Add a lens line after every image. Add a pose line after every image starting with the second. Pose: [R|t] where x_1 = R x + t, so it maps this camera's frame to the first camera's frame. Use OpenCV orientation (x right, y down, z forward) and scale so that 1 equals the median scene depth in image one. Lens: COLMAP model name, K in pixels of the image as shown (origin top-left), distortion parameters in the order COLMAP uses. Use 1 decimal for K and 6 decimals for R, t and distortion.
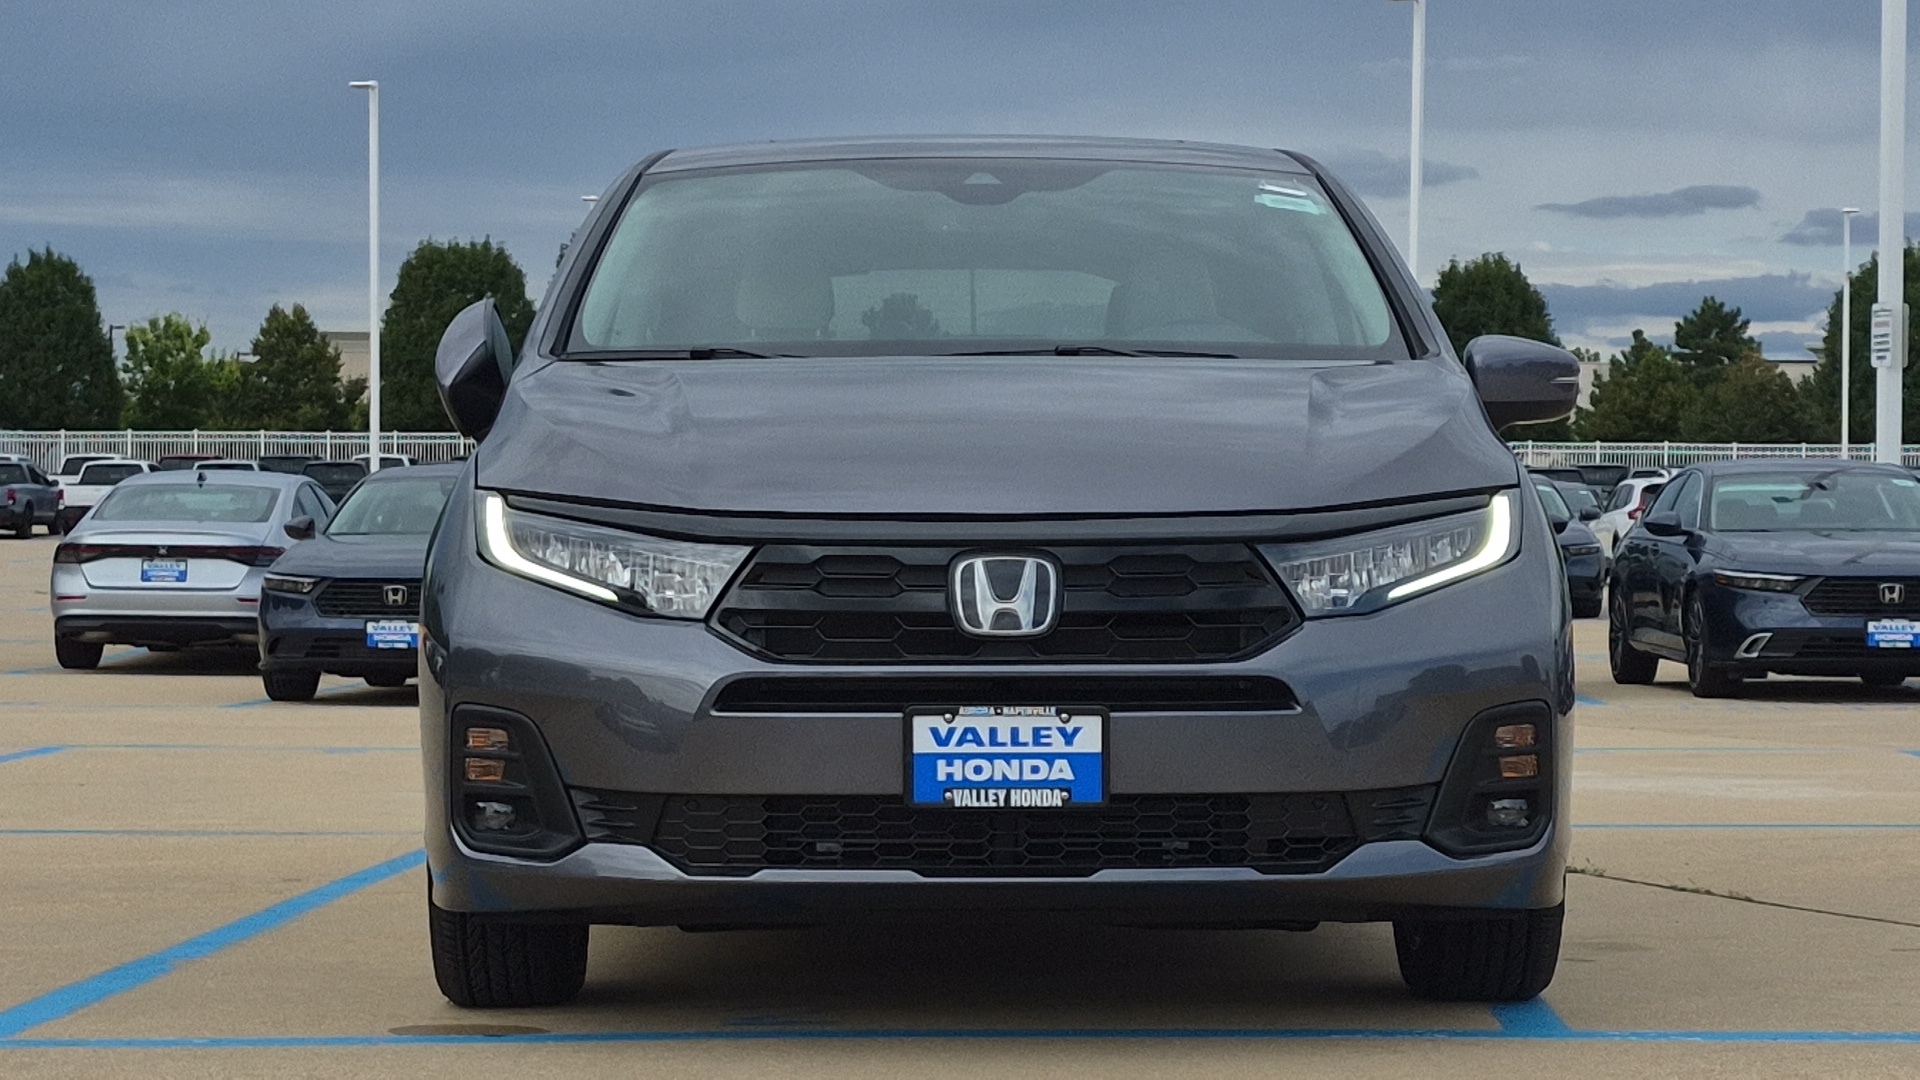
lens RADIAL K [[4510.2, 0, 955.8], [0, 4510.2, 536.2], [0, 0, 1]] dist [0.108933, 0.000000]
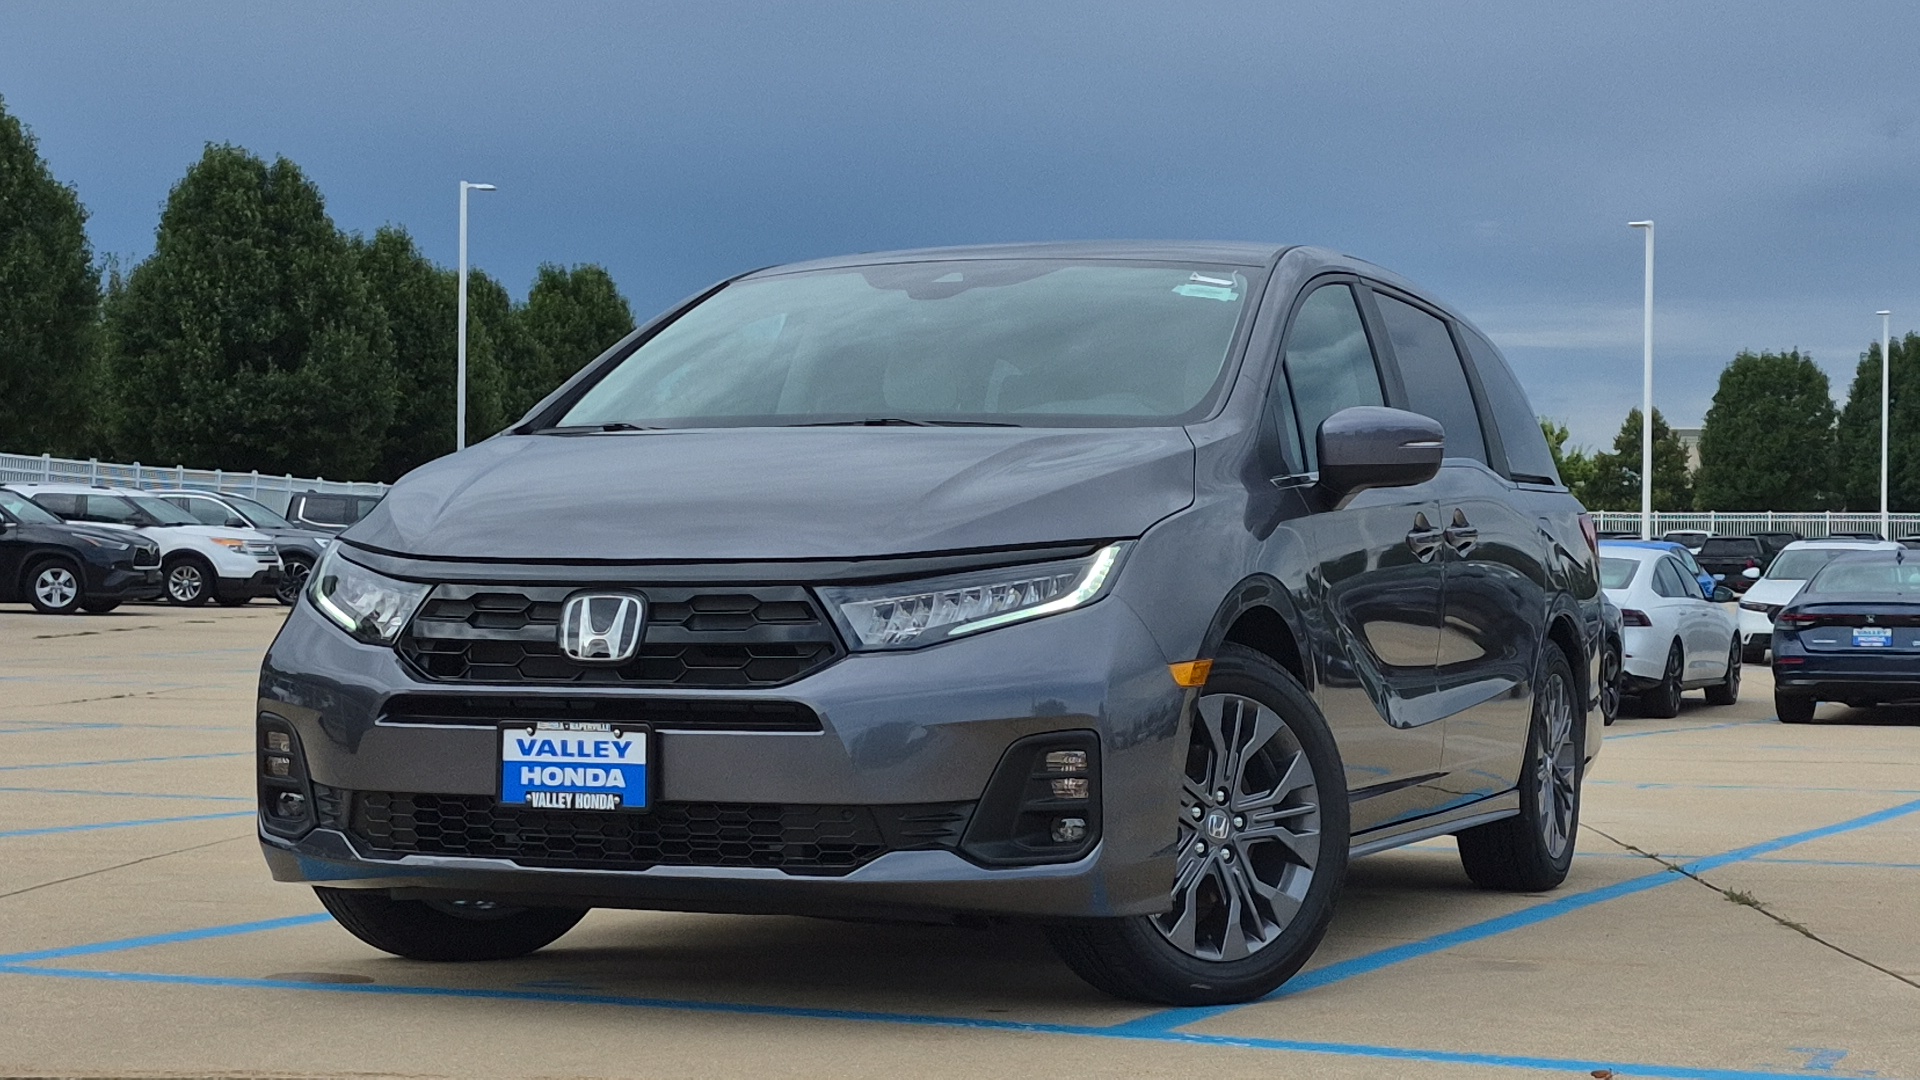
lens RADIAL K [[3661.2, 0, 945.5], [0, 3661.2, 523.5], [0, 0, 1]] dist [0.127804, 0.000000]
pose [[0.914449, 0.000978, -0.404700, 0.479883], [-0.009679, 0.999764, -0.019455, 0.003588], [0.404585, 0.021708, 0.914243, 0.165534]]
